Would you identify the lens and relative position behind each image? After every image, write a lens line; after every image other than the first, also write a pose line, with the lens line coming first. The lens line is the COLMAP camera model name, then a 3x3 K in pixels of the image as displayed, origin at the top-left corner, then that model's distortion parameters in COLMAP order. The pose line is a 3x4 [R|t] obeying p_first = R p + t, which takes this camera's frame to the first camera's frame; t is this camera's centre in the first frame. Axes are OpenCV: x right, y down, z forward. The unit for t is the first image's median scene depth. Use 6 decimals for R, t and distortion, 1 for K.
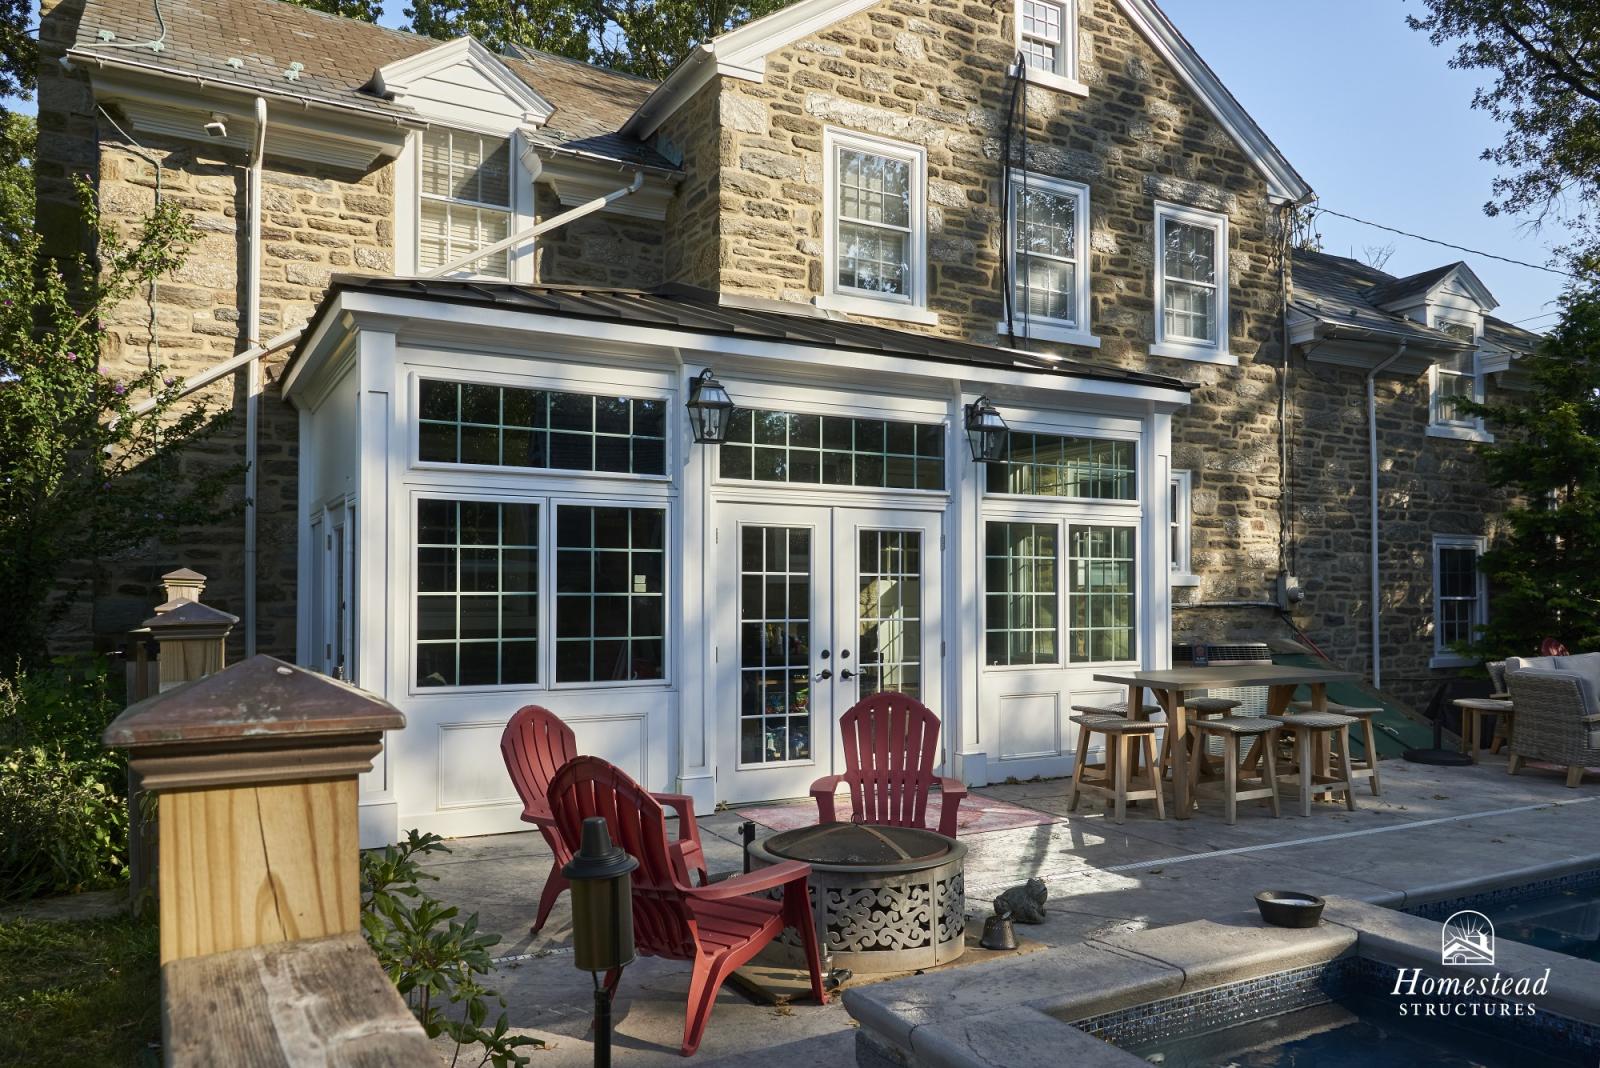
lens RADIAL K [[1142.8, 0, 790.6], [0, 1142.8, 576.7], [0, 0, 1]] dist [0.020116, 0.003156]
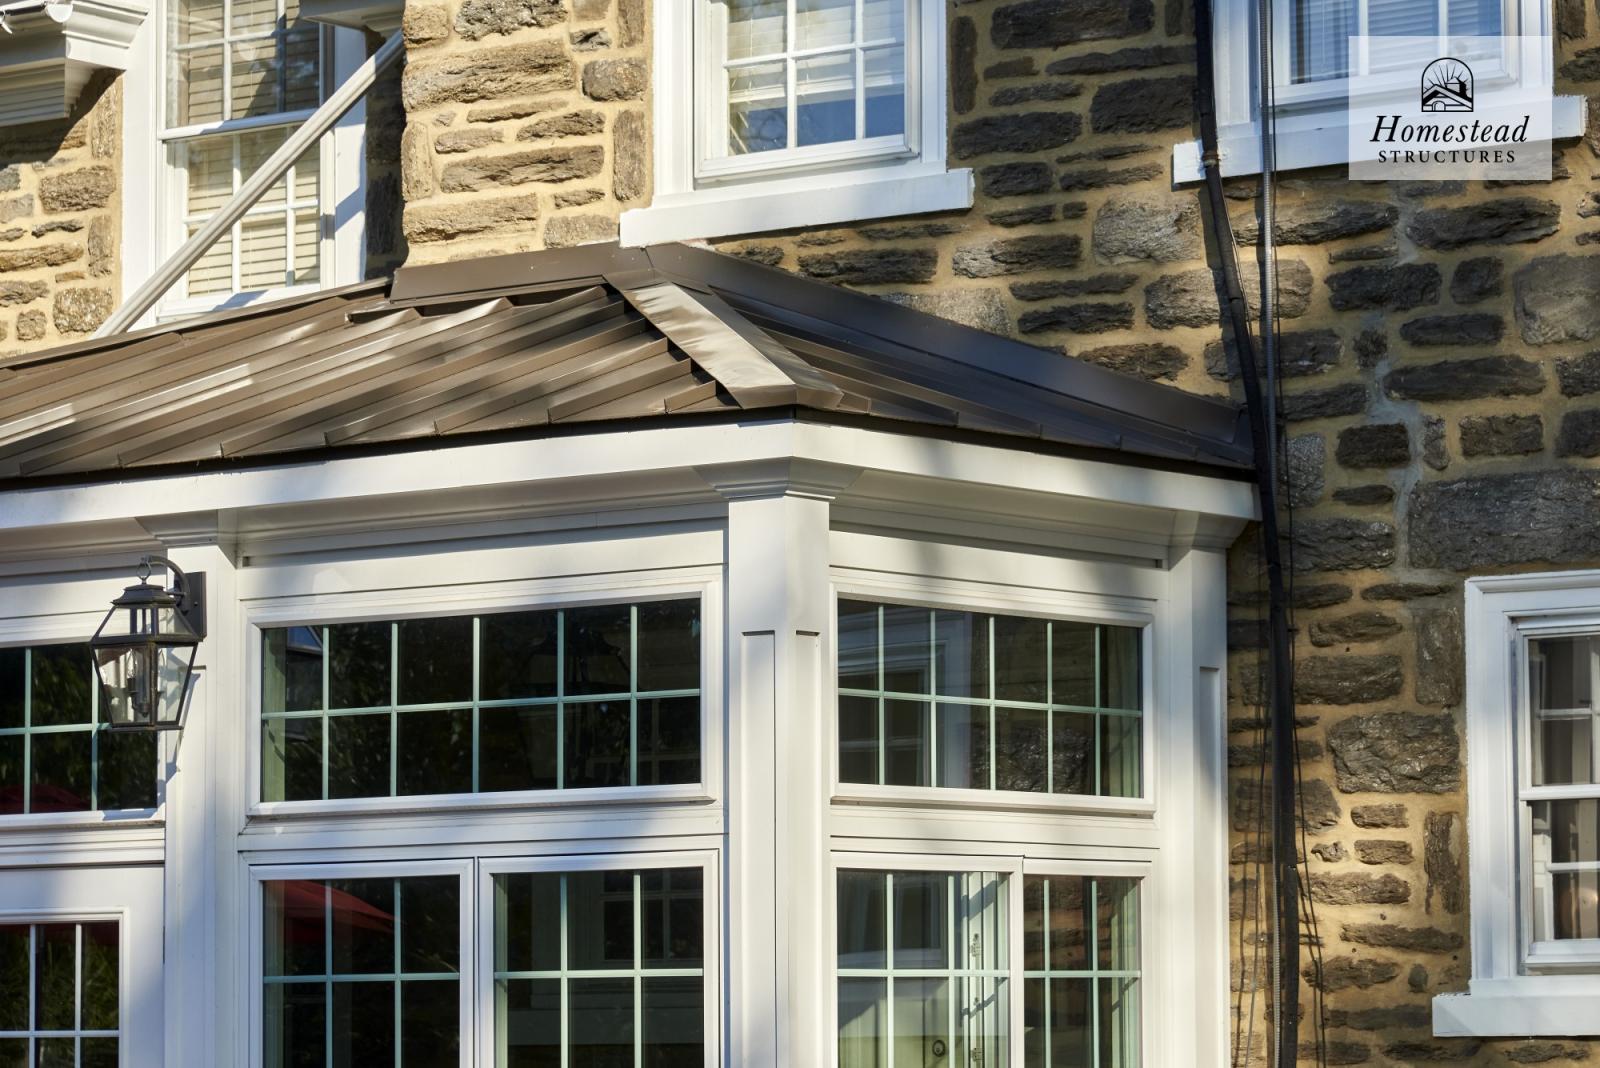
lens RADIAL K [[5361.8, 0, 838.0], [0, 5361.8, 524.7], [0, 0, 1]] dist [-0.069869, 0.000000]
pose [[0.426013, -0.092067, -0.900020, 1.763205], [0.024519, 0.995618, -0.090240, -0.003394], [0.904385, 0.016376, 0.426404, 0.430071]]
